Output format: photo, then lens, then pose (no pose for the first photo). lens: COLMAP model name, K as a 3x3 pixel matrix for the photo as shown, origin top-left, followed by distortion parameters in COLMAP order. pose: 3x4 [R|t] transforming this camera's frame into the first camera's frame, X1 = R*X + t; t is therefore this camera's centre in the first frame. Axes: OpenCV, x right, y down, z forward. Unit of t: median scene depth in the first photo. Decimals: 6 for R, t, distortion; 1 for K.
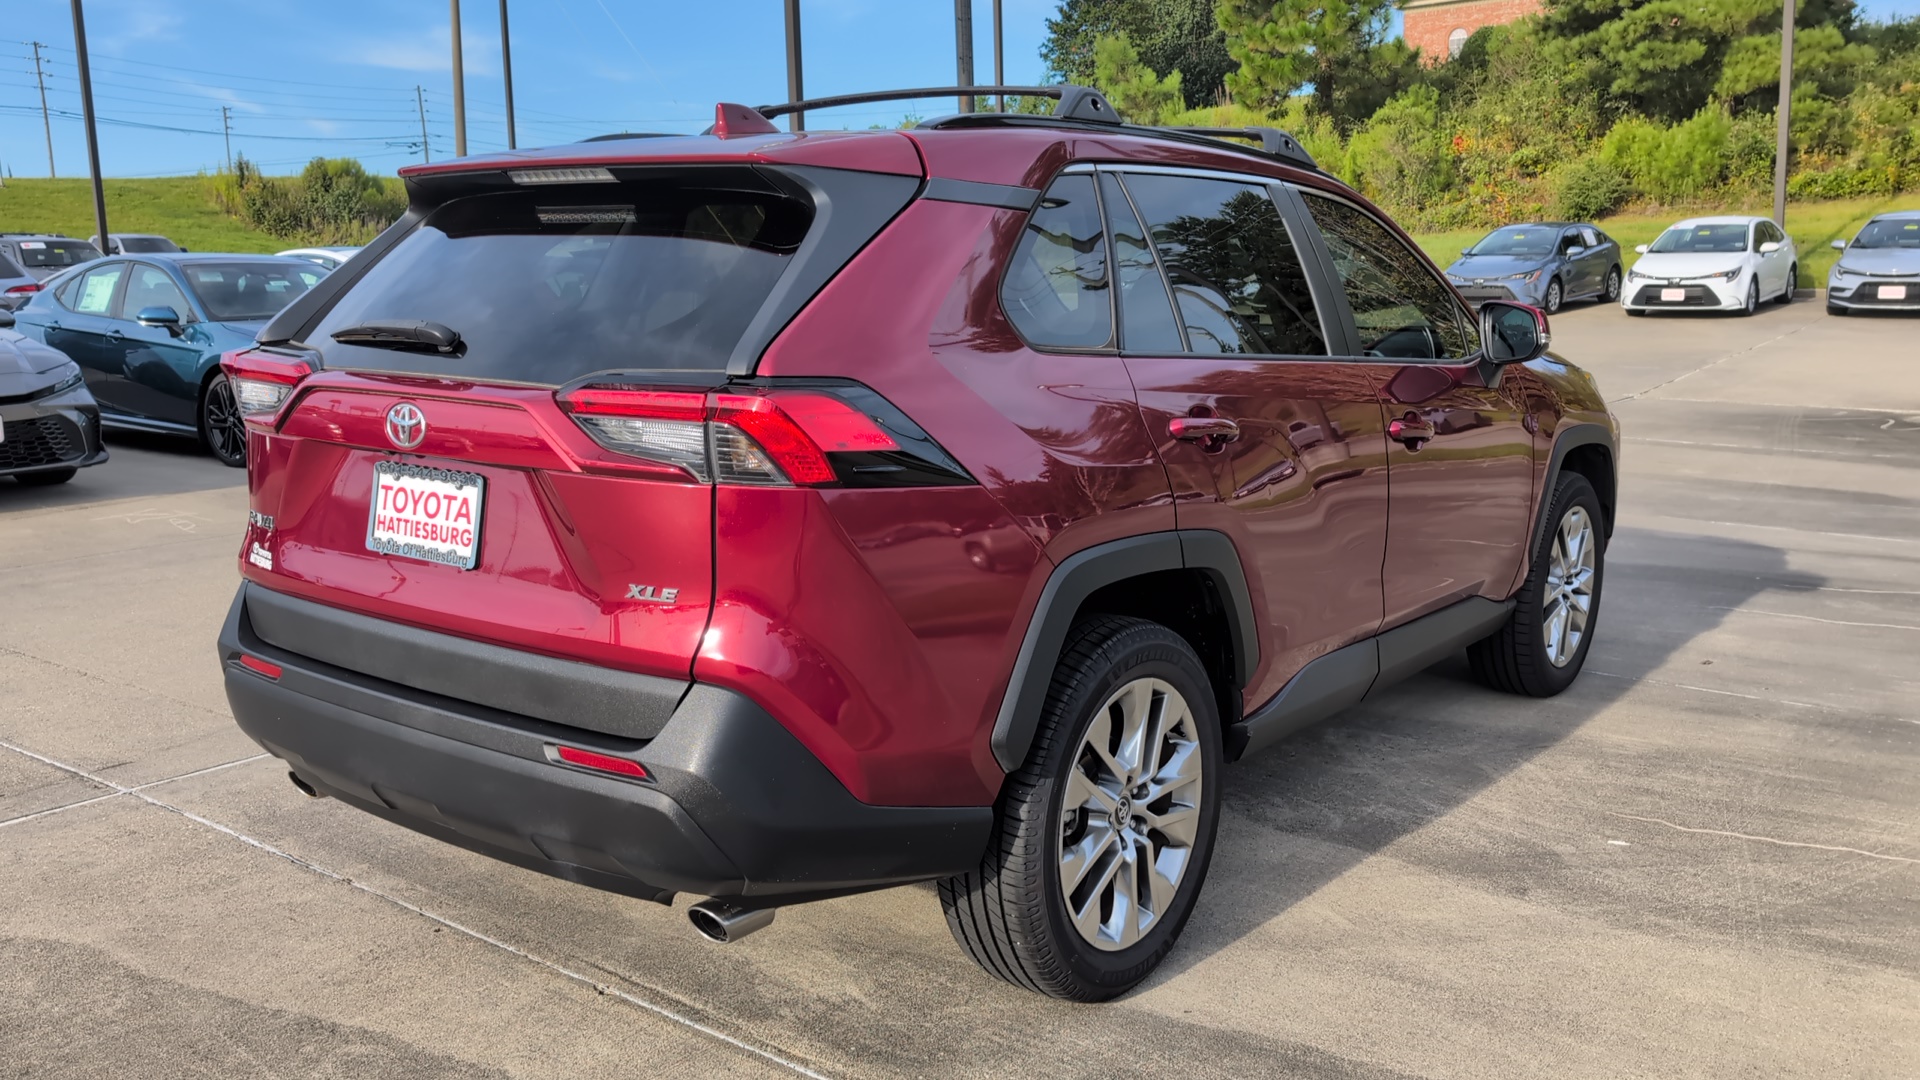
lens RADIAL K [[1631.8, 0, 959.9], [0, 1631.8, 540.4], [0, 0, 1]] dist [0.033867, -0.043750]
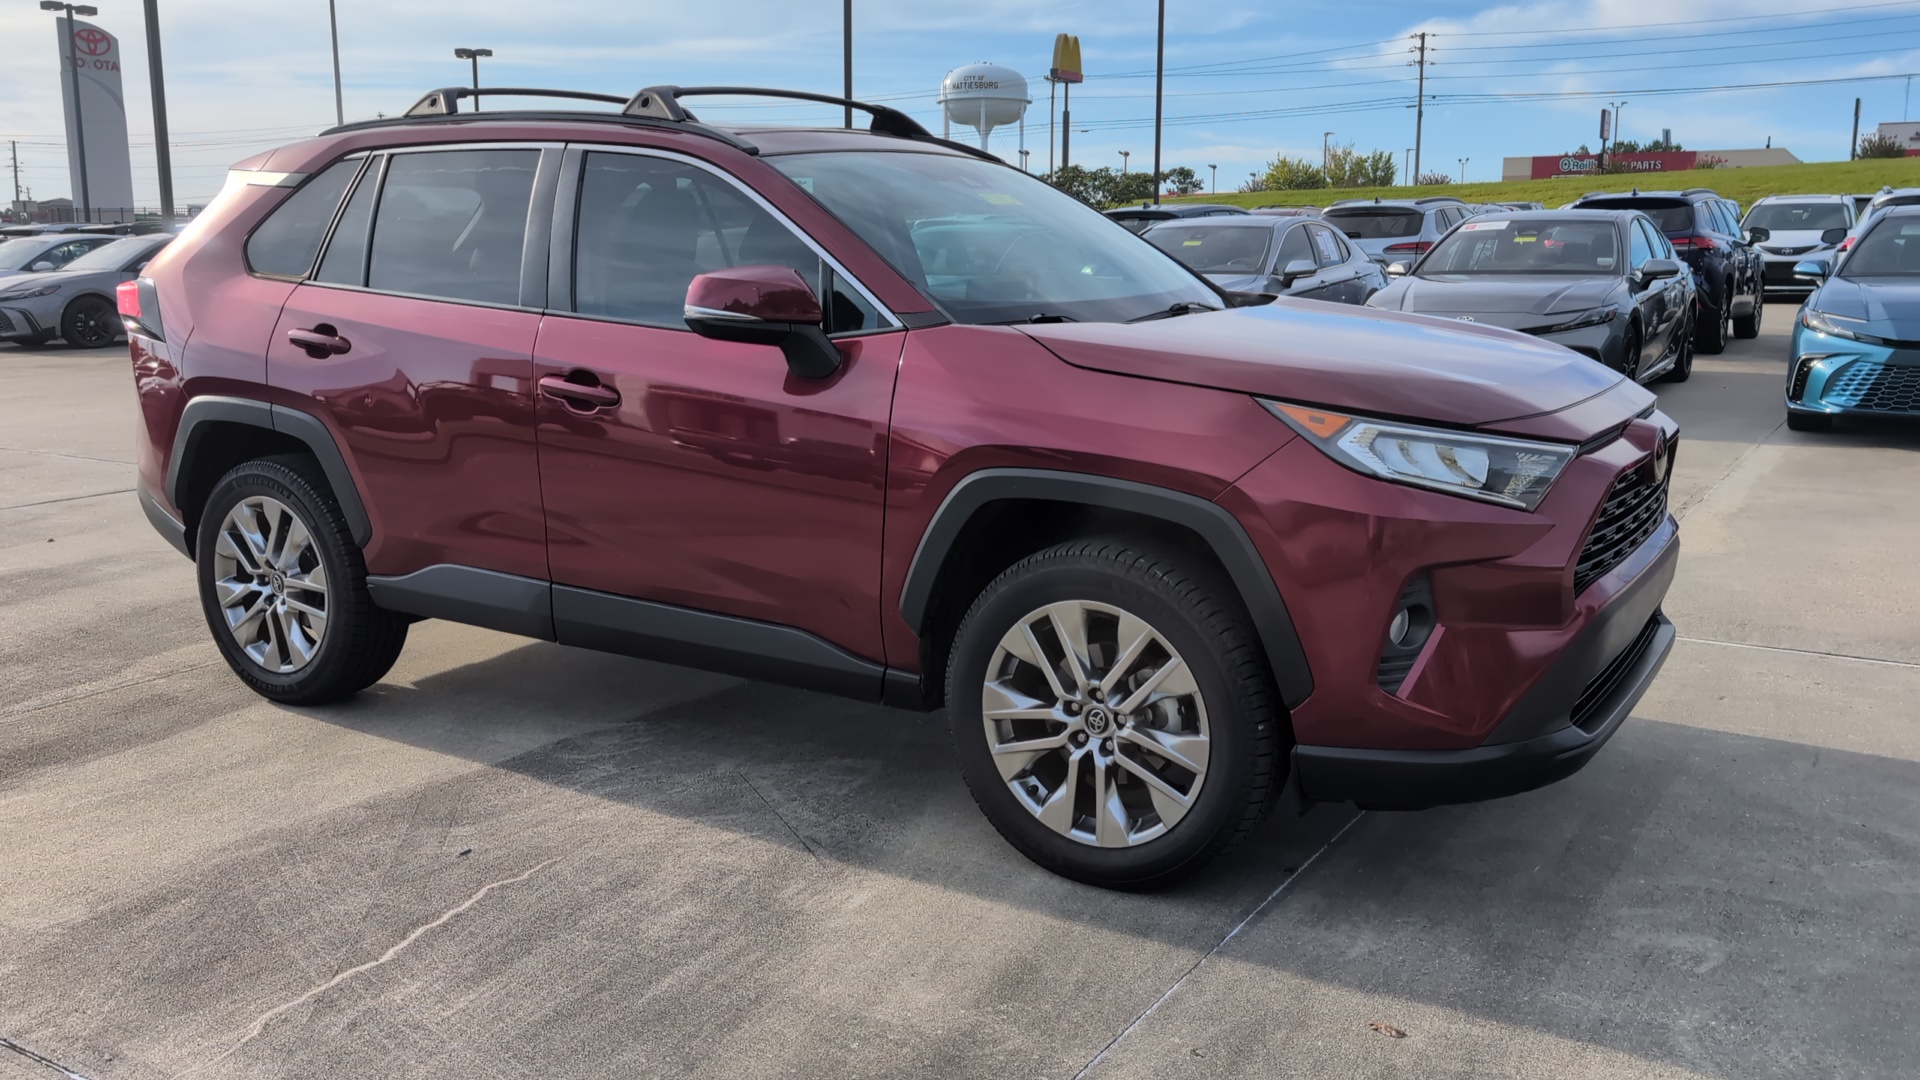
lens RADIAL K [[1631.8, 0, 958.2], [0, 1631.8, 537.0], [0, 0, 1]] dist [0.033867, -0.043750]
pose [[0.080174, 0.197827, -0.976953, 1.242478], [-0.153919, 0.970809, 0.183951, -0.195033], [0.984825, 0.135623, 0.108283, 1.102996]]
